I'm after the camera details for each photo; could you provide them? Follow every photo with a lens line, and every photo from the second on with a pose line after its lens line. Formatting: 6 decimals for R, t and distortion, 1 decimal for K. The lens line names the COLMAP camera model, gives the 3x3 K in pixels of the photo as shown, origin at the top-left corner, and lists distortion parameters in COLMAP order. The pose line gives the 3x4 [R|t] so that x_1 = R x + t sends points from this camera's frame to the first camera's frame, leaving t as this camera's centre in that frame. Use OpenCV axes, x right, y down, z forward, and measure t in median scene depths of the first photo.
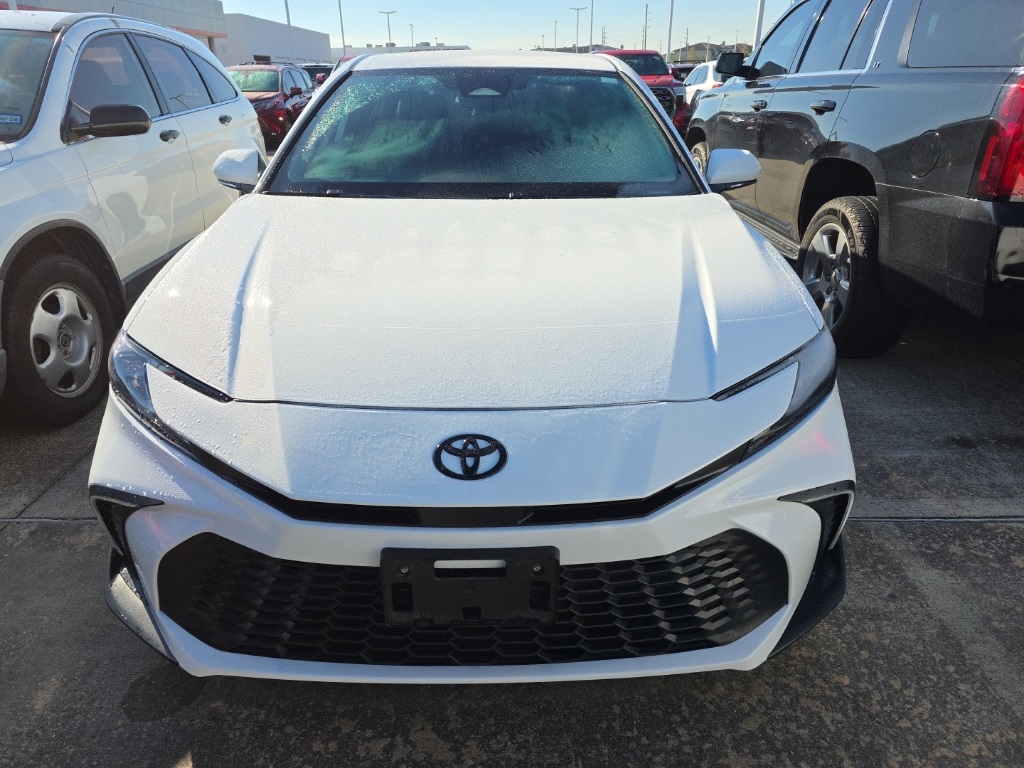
lens RADIAL K [[697.1, 0, 517.2], [0, 697.1, 338.2], [0, 0, 1]] dist [0.086705, -0.095240]
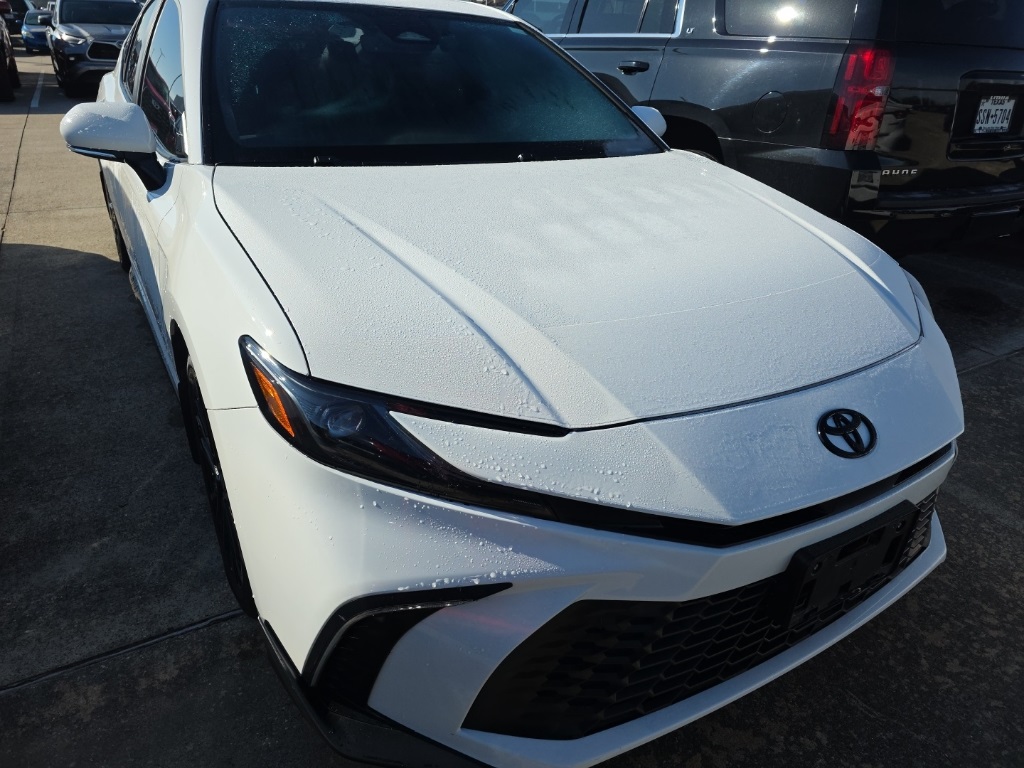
lens RADIAL K [[697.1, 0, 517.2], [0, 697.1, 338.2], [0, 0, 1]] dist [0.086705, -0.095240]
pose [[0.857759, -0.157448, 0.489345, -0.752005], [0.128436, 0.987389, 0.092563, -0.087352], [-0.497748, -0.016548, 0.867164, 0.323277]]
